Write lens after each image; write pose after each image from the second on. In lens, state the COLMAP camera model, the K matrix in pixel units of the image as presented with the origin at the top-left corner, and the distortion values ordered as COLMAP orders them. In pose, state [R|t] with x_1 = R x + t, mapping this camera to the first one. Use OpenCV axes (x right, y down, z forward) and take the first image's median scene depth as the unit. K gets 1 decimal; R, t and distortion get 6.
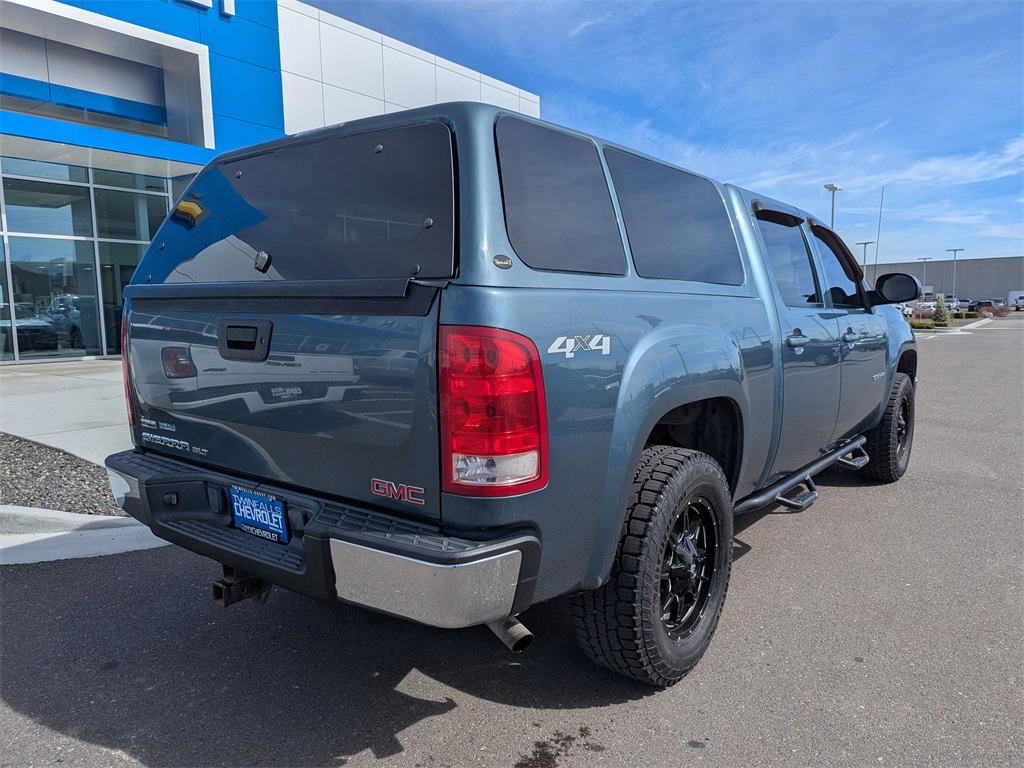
lens RADIAL K [[727.6, 0, 512.0], [0, 727.6, 384.0], [0, 0, 1]] dist [0.065085, -0.056997]
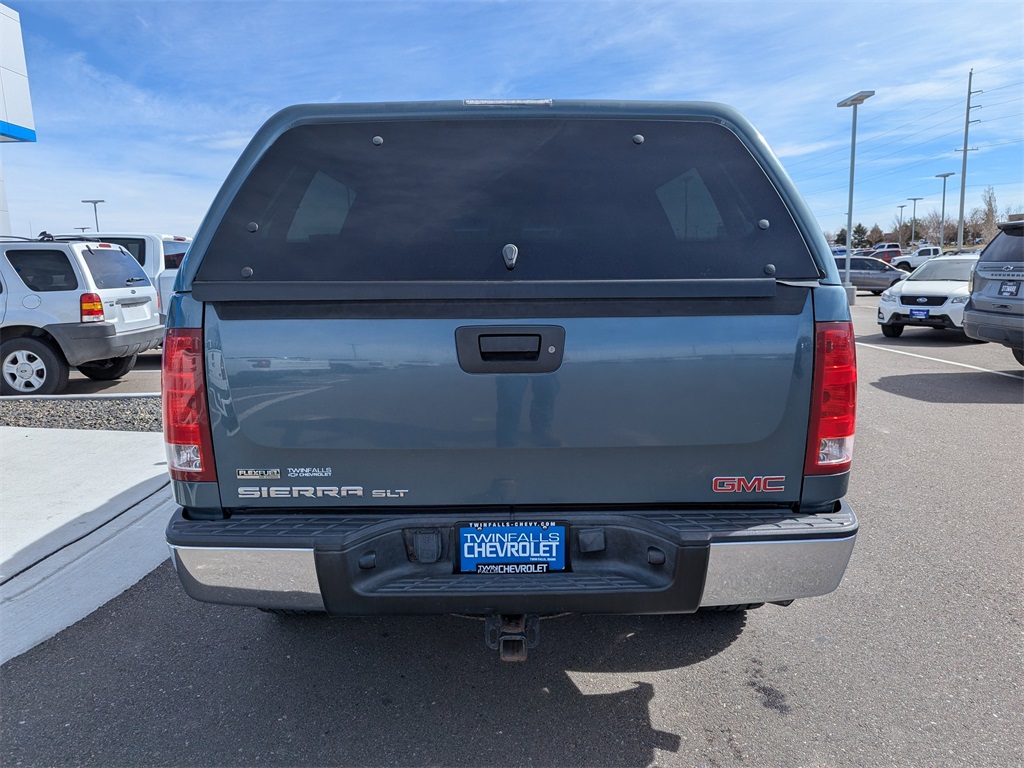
lens RADIAL K [[727.6, 0, 512.0], [0, 727.6, 384.0], [0, 0, 1]] dist [0.065085, -0.056997]
pose [[0.780507, -0.106268, 0.616048, -0.873523], [0.077767, 0.994296, 0.072988, -0.080975], [-0.620291, -0.009059, 0.784320, 0.328202]]
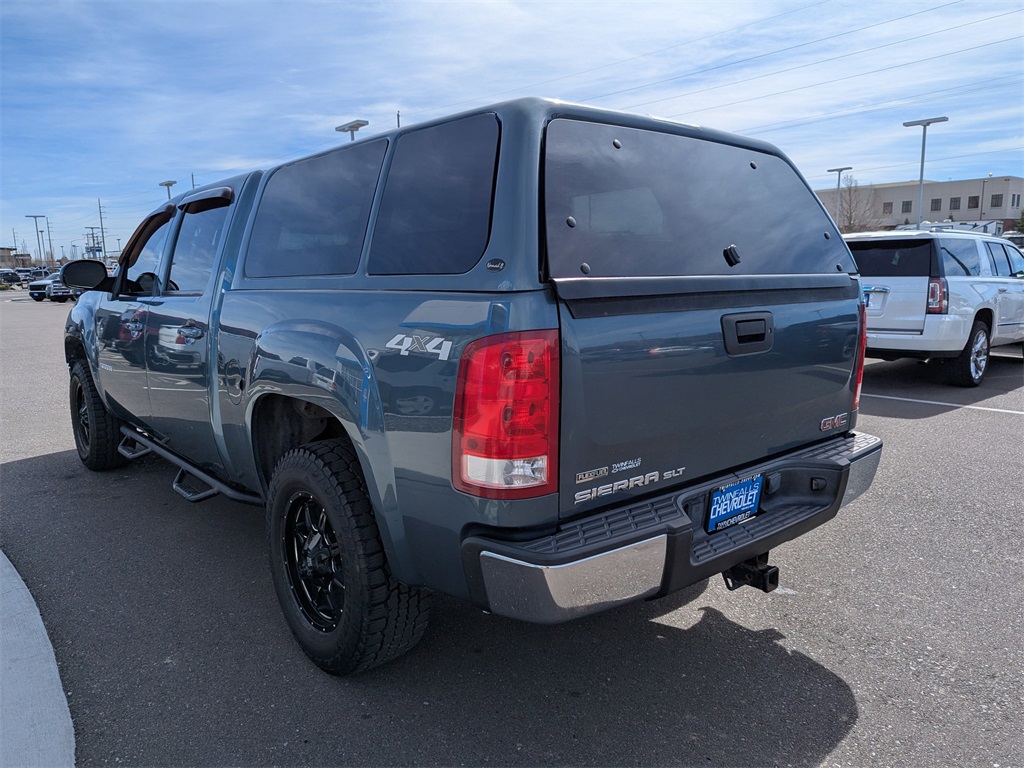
lens RADIAL K [[728.2, 0, 504.9], [0, 728.2, 389.8], [0, 0, 1]] dist [0.070992, -0.065027]
pose [[0.193871, -0.156084, 0.968531, -1.401413], [0.118226, 0.983784, 0.134877, -0.157284], [-0.973877, 0.088357, 0.209180, 1.103452]]
